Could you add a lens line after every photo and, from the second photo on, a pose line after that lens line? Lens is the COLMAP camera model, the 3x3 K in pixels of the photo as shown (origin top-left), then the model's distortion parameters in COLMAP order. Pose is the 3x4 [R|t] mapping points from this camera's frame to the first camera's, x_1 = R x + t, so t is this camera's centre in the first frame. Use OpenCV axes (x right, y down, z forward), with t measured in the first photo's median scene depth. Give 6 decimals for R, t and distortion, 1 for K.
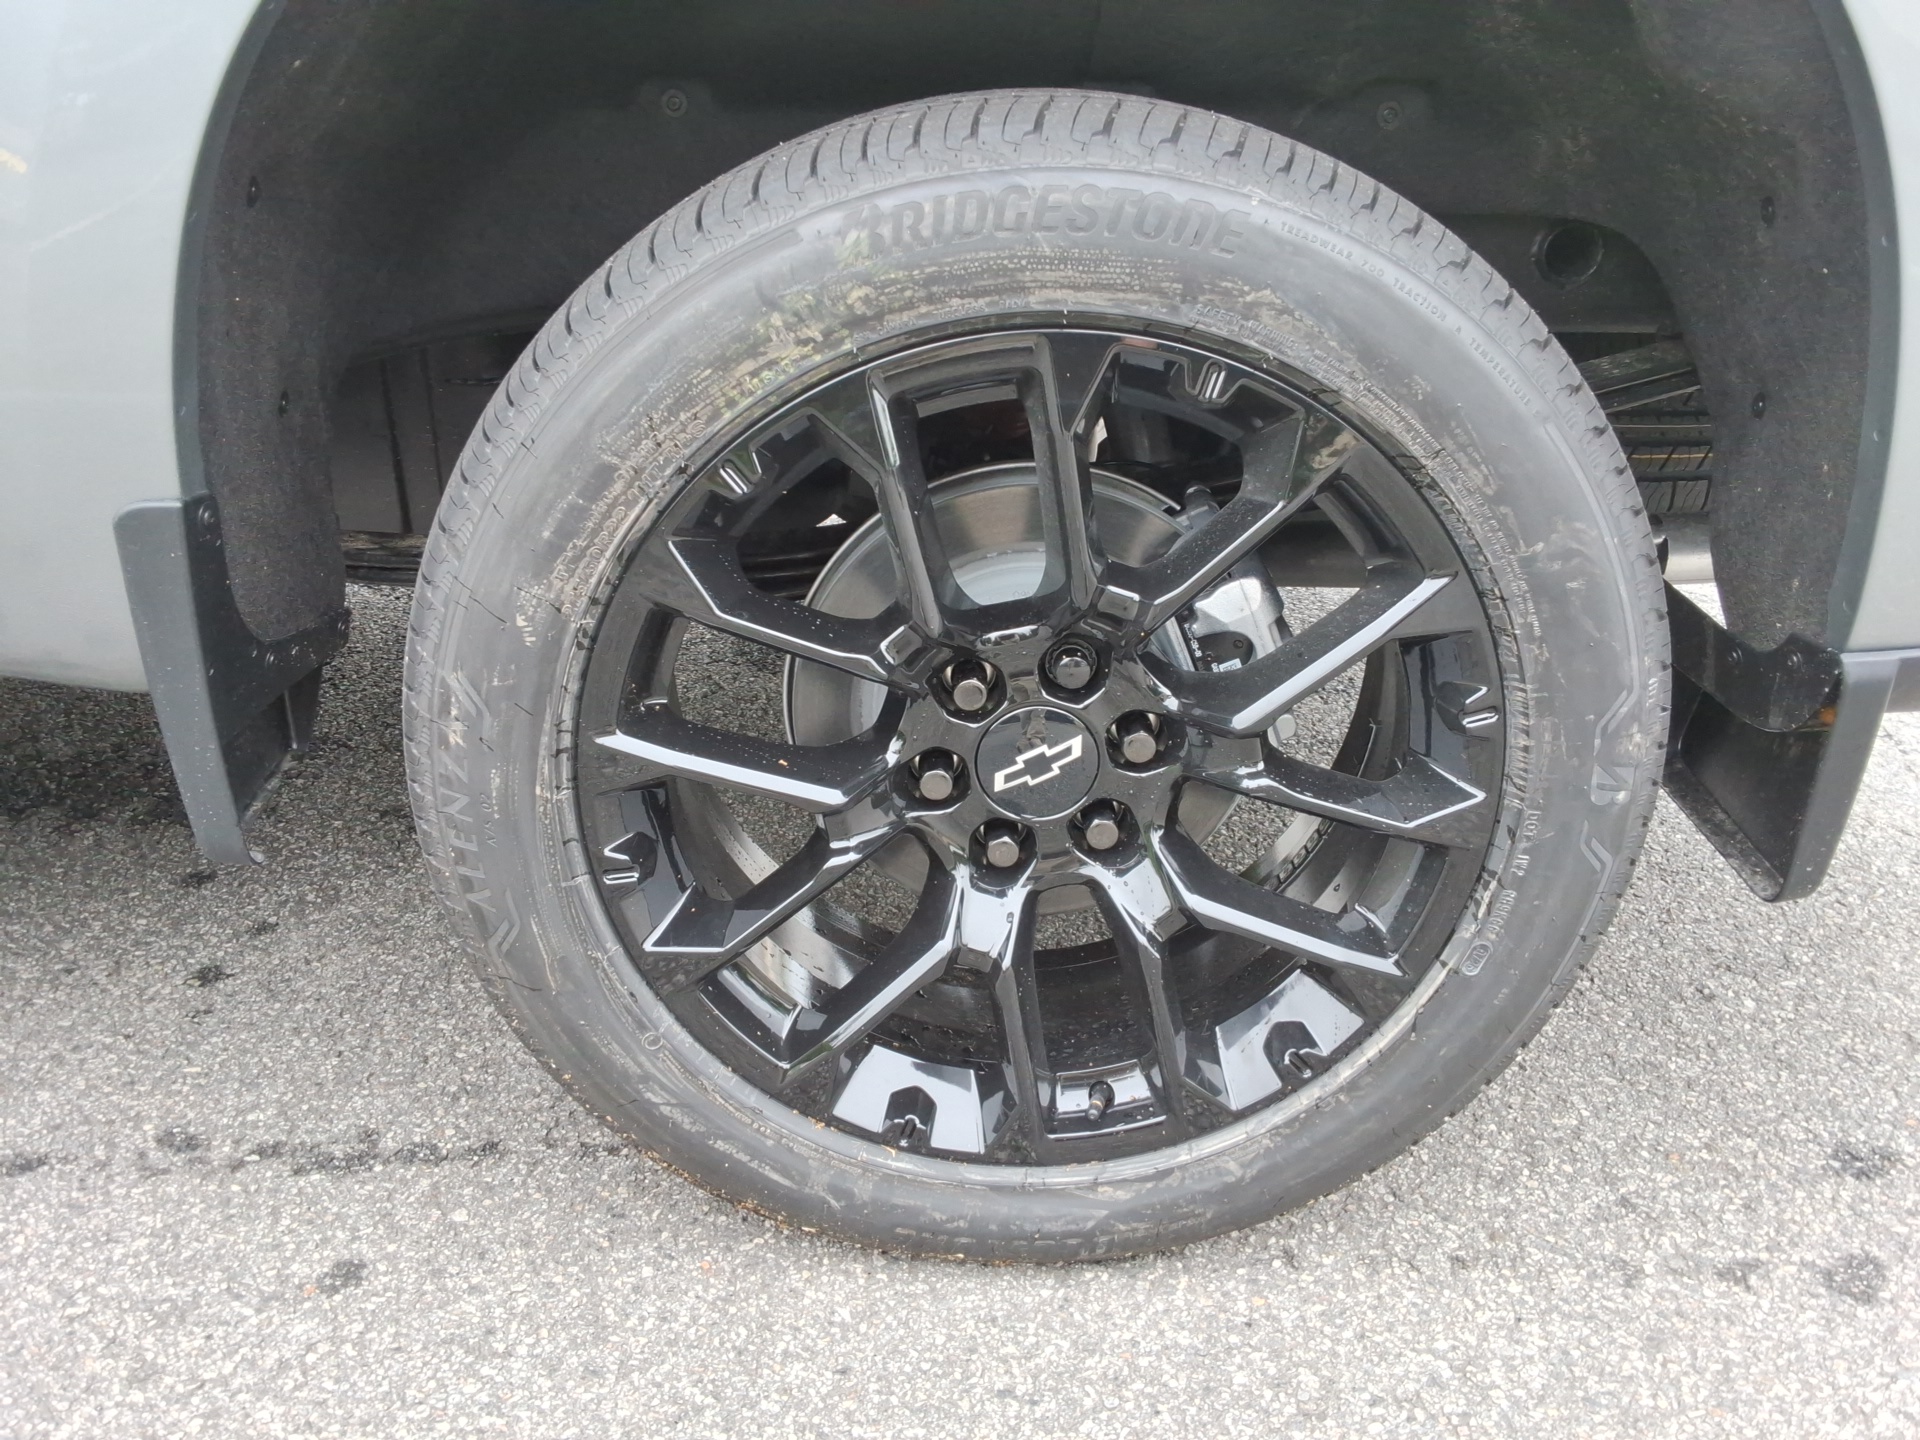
lens RADIAL K [[1541.6, 0, 977.3], [0, 1541.6, 708.4], [0, 0, 1]] dist [0.099501, -0.152823]
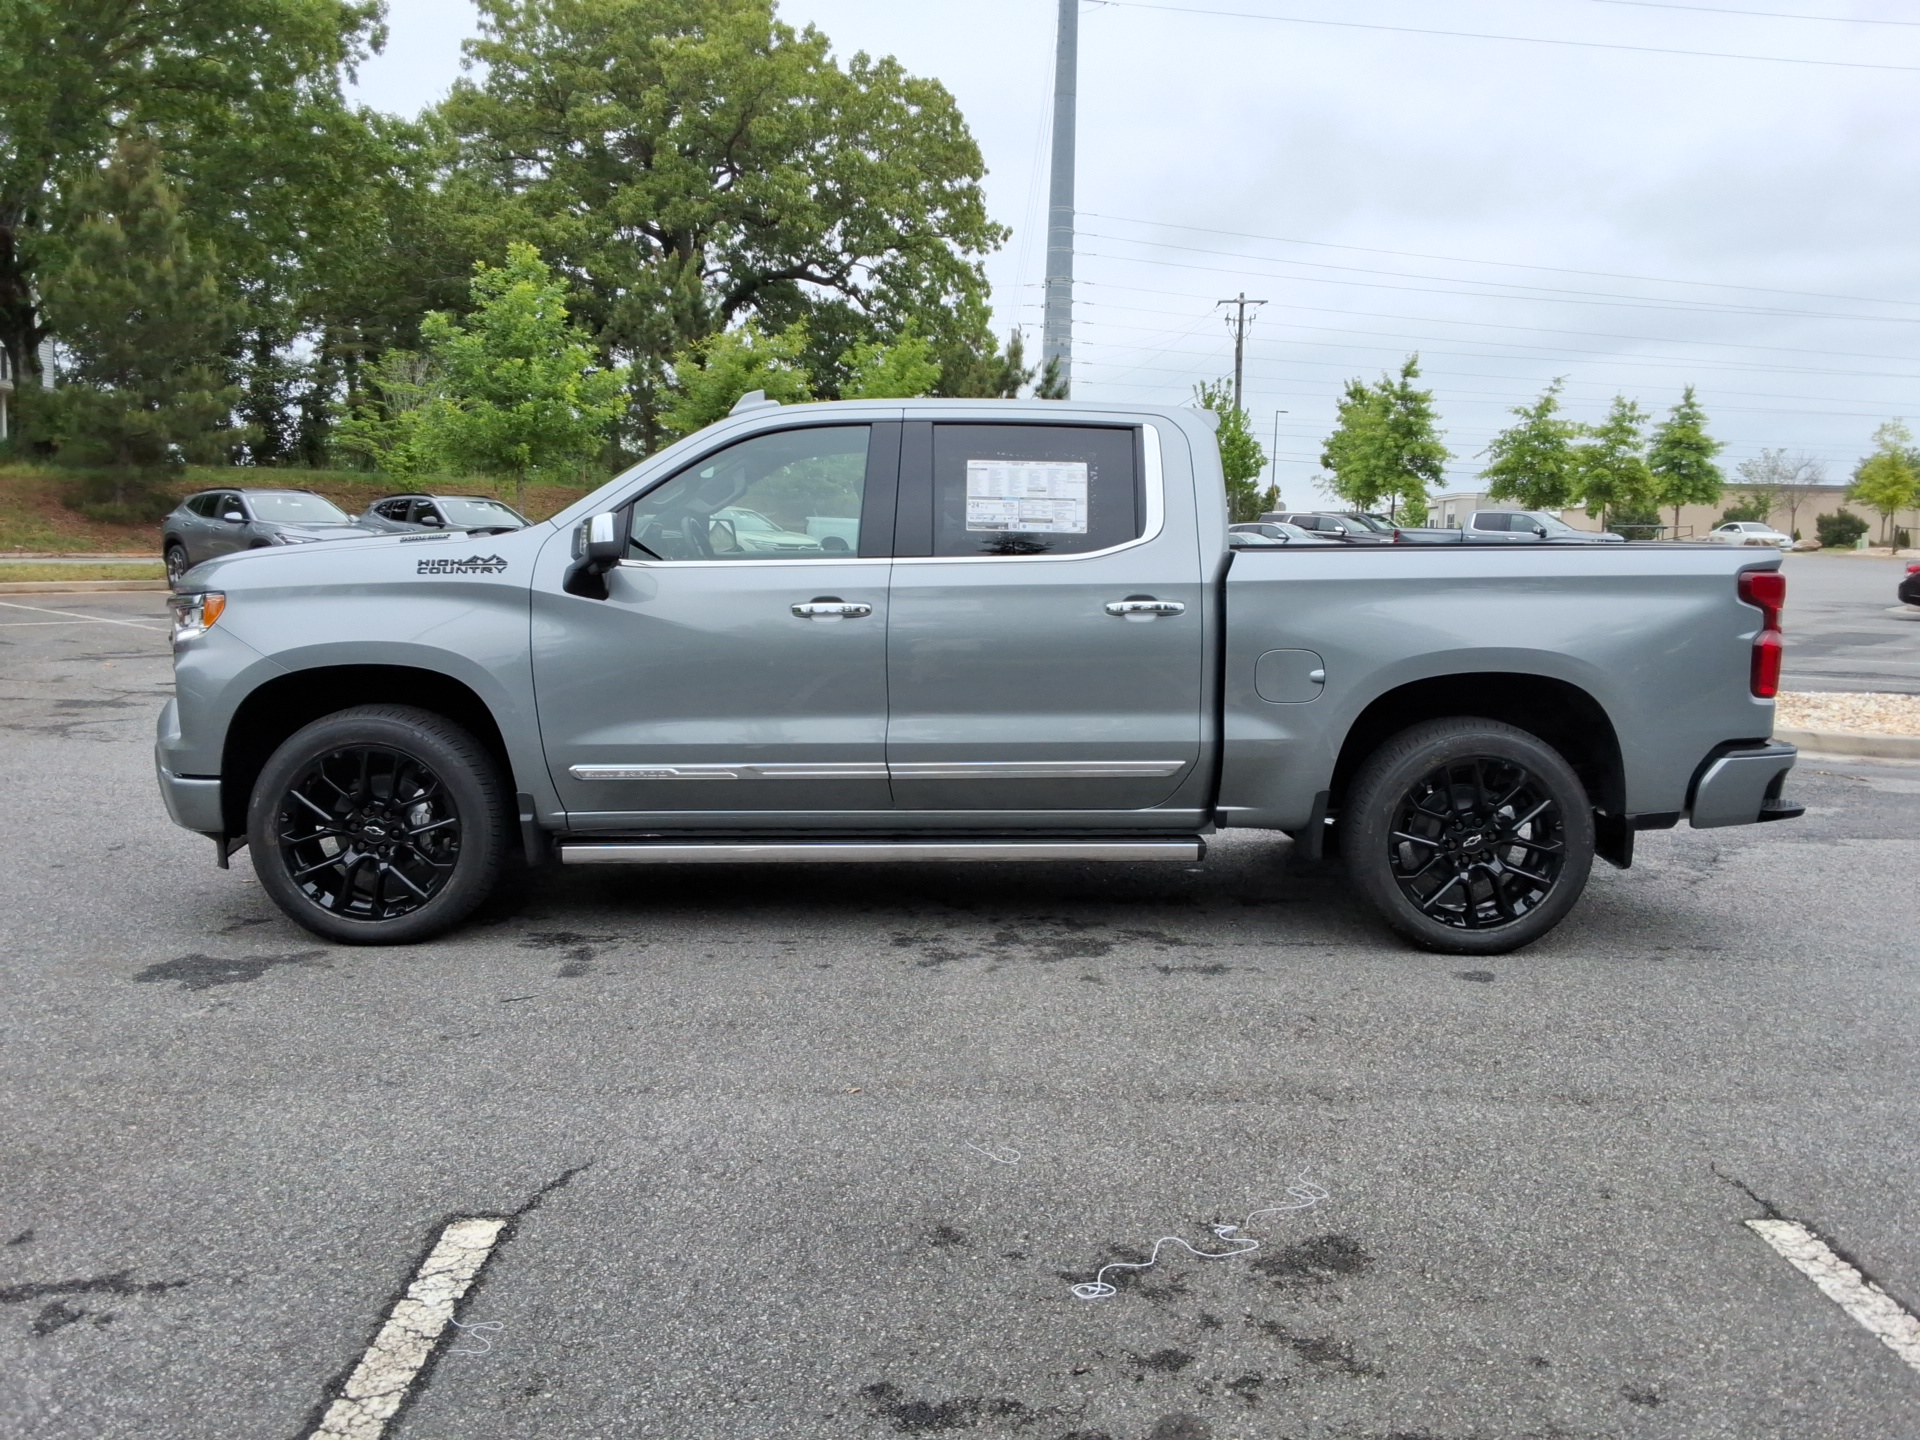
lens RADIAL K [[1549.5, 0, 976.0], [0, 1549.5, 687.5], [0, 0, 1]] dist [0.143003, -0.248872]
pose [[0.999757, -0.021271, 0.005819, -1.595742], [0.022039, 0.954447, -0.297566, 1.043613], [0.000776, 0.297622, 0.954684, -4.035479]]
